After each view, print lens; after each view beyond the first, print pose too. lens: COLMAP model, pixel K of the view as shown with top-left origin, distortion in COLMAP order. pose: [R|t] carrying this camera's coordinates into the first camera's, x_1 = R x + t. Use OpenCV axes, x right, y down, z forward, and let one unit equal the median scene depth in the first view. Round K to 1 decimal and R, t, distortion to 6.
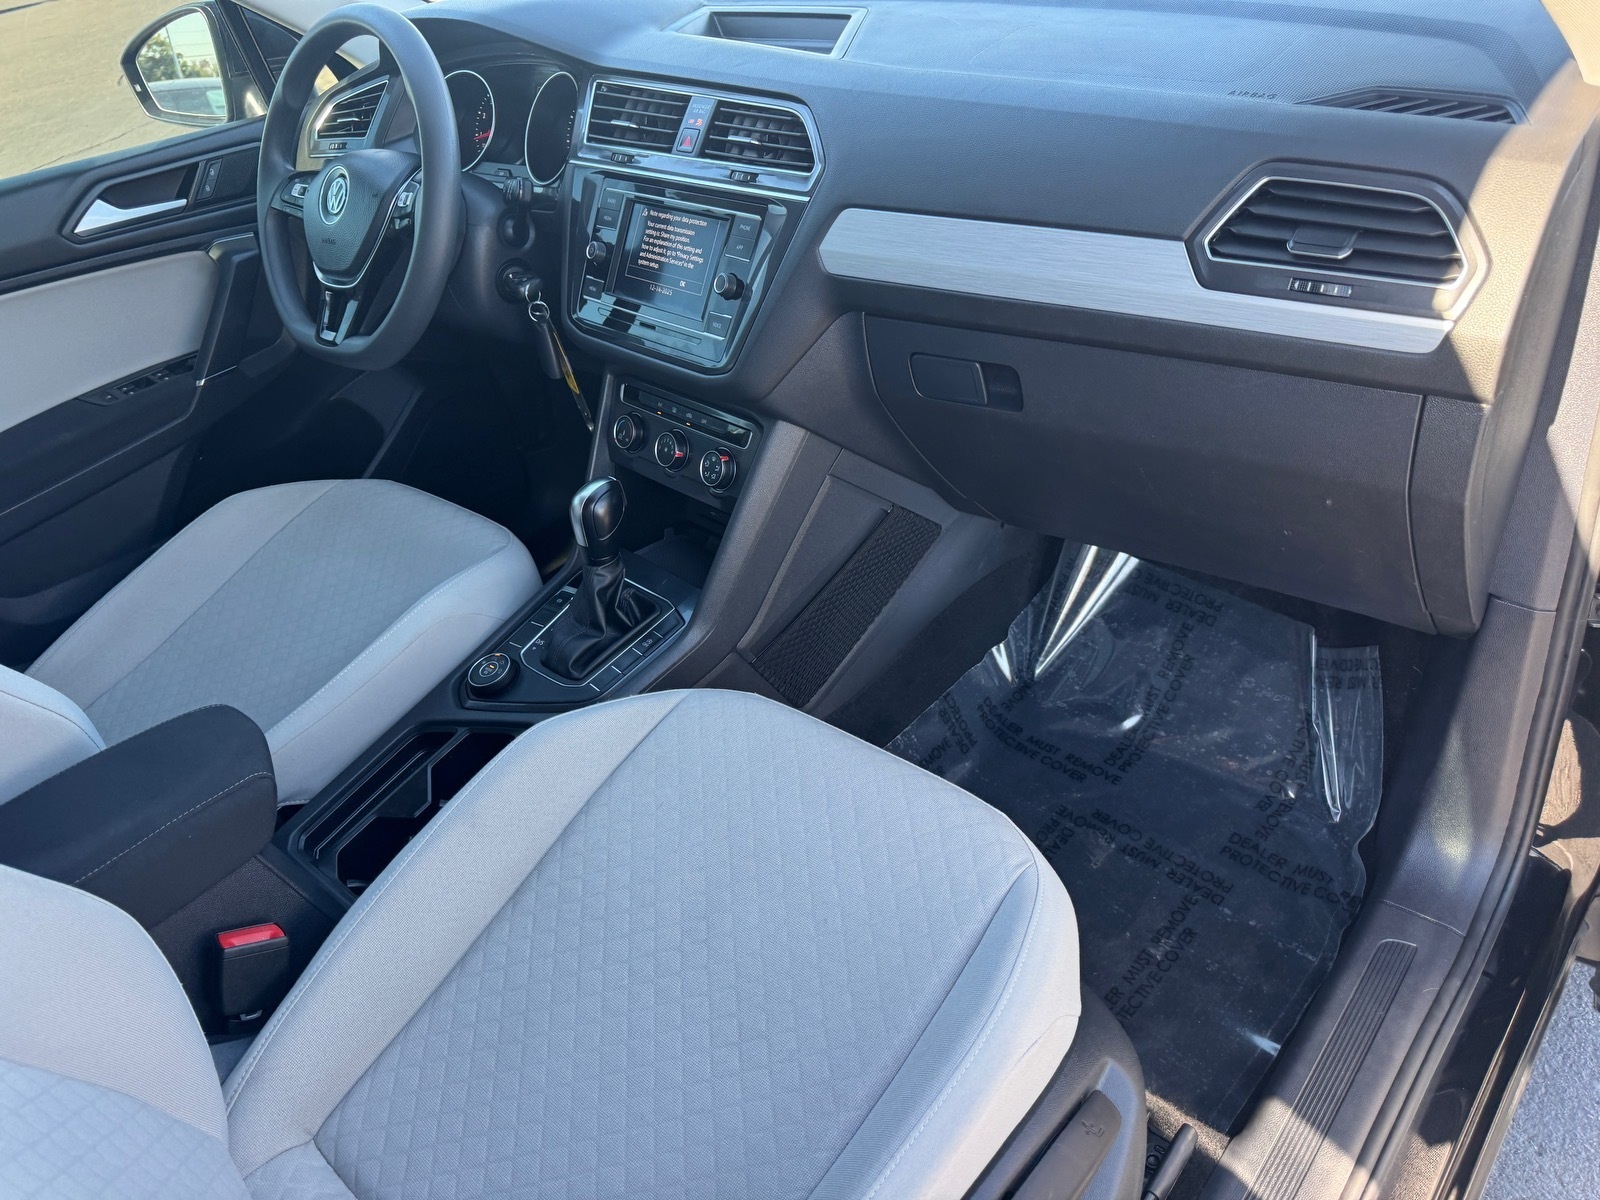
lens RADIAL K [[1095.0, 0, 800.0], [0, 1095.0, 600.0], [0, 0, 1]] dist [-0.101455, -0.003085]
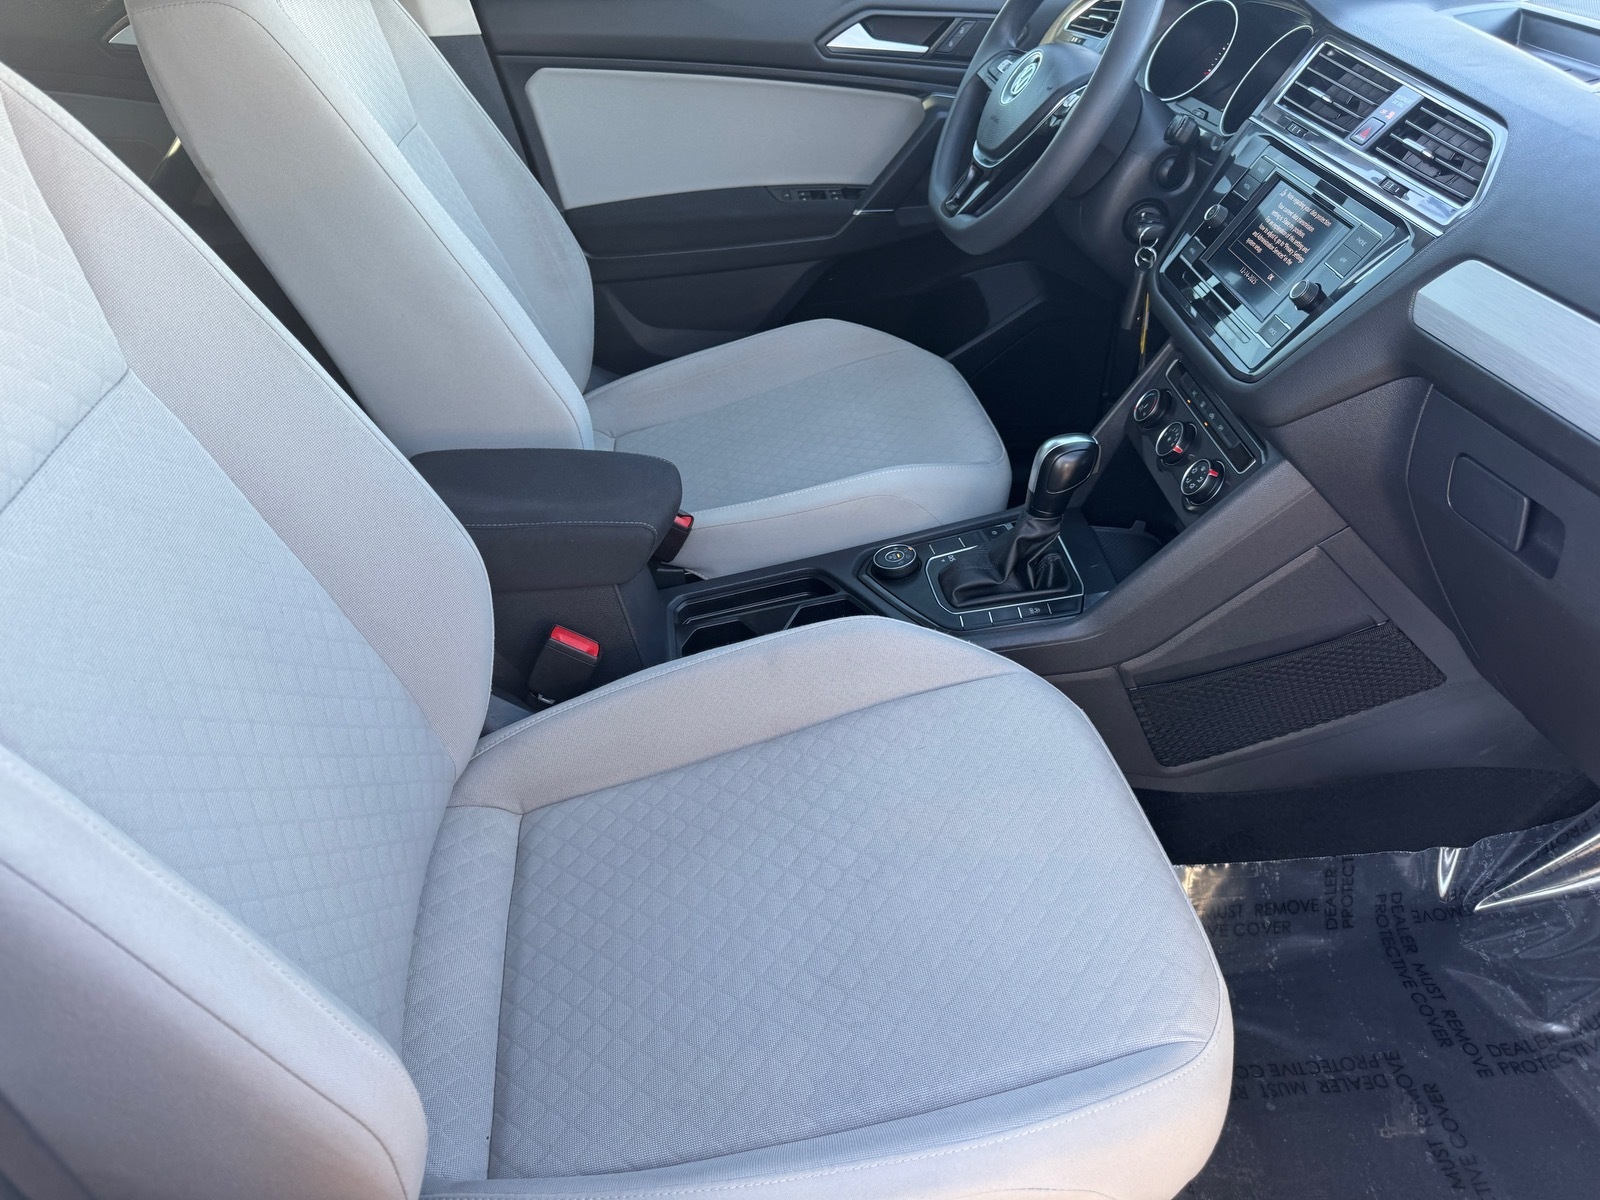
lens RADIAL K [[1119.5, 0, 800.5], [0, 1119.5, 644.7], [0, 0, 1]] dist [-0.137460, 0.038121]
pose [[0.710133, 0.498013, -0.497688, 0.196802], [-0.459489, 0.863403, 0.208339, -0.039621], [0.533461, 0.080733, 0.841963, 0.083052]]
